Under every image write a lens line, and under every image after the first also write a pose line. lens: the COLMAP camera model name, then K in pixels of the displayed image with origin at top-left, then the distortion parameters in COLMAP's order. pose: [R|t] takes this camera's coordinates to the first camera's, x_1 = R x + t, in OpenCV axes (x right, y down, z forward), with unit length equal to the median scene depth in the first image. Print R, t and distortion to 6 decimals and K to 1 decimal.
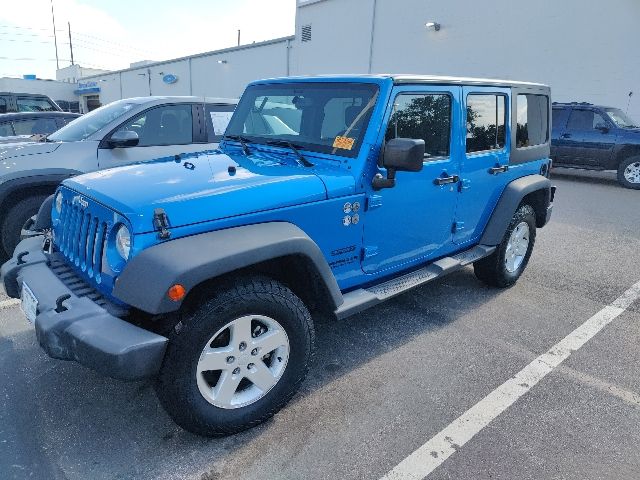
lens RADIAL K [[448.1, 0, 318.2], [0, 448.1, 241.3], [0, 0, 1]] dist [0.033323, -0.037484]
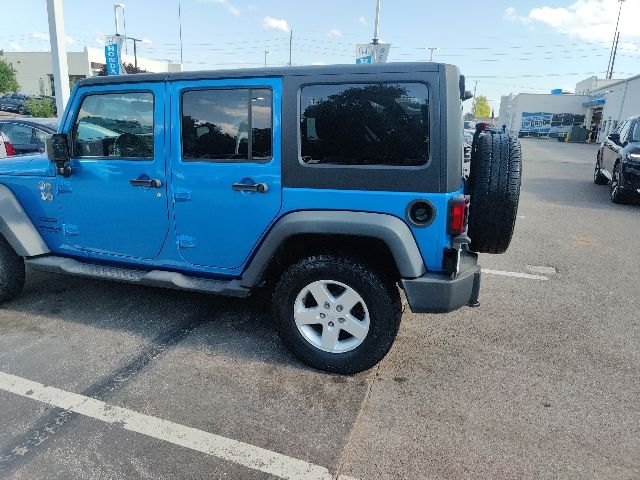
lens RADIAL K [[448.1, 0, 314.5], [0, 448.1, 240.7], [0, 0, 1]] dist [0.033323, -0.037484]
pose [[0.469766, 0.221283, -0.854607, 1.266484], [-0.246676, 0.962416, 0.113603, -0.211803], [0.847627, 0.157444, 0.506696, 0.830939]]
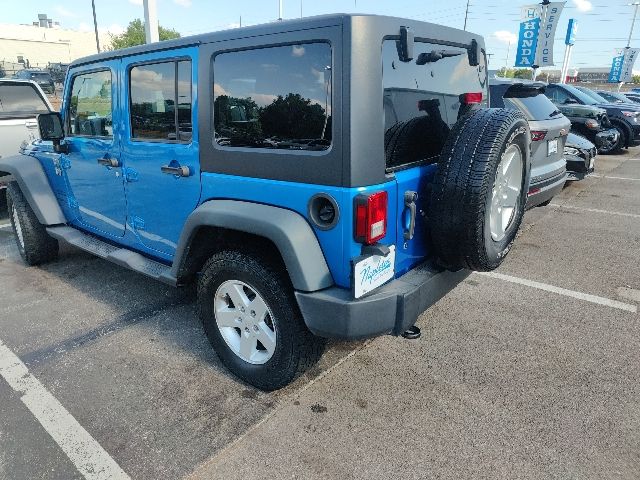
lens RADIAL K [[448.1, 0, 310.8], [0, 448.1, 244.2], [0, 0, 1]] dist [0.033323, -0.037484]
pose [[0.120659, 0.294311, -0.948062, 1.269315], [-0.262952, 0.930401, 0.255363, -0.326322], [0.957234, 0.218483, 0.189651, 1.251439]]
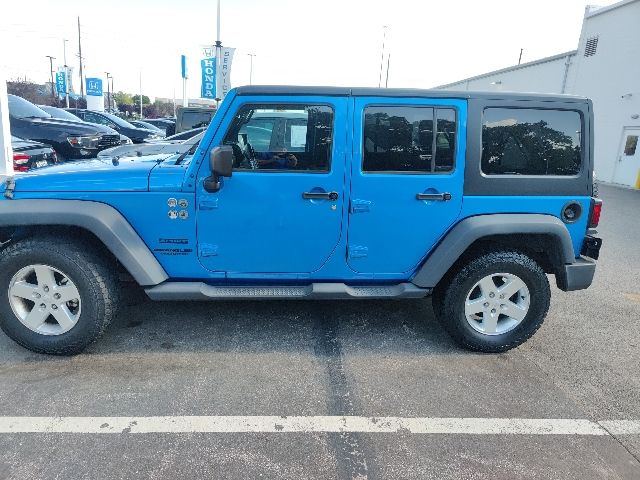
lens RADIAL K [[448.1, 0, 309.5], [0, 448.1, 236.8], [0, 0, 1]] dist [0.033323, -0.037484]
pose [[0.789505, 0.165962, -0.590880, 0.820666], [-0.198915, 0.979971, 0.009467, -0.056663], [0.580616, 0.110060, 0.806704, 0.241122]]
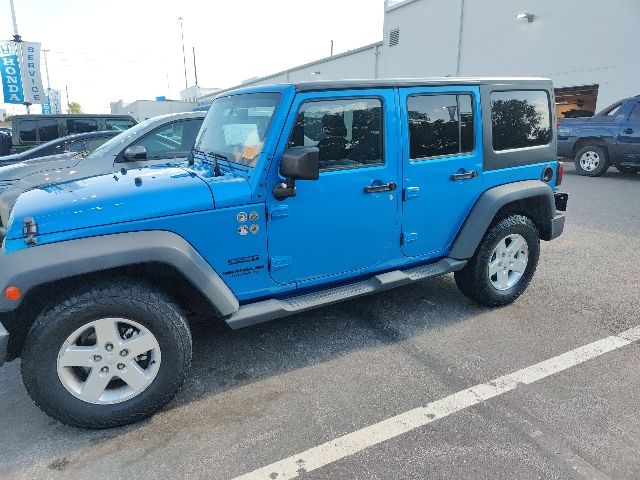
lens RADIAL K [[448.1, 0, 309.0], [0, 448.1, 240.5], [0, 0, 1]] dist [0.033323, -0.037484]
pose [[0.966553, 0.020073, -0.255678, 0.378672], [-0.024113, 0.999629, -0.012677, -0.011363], [0.255329, 0.018418, 0.966679, 0.054352]]
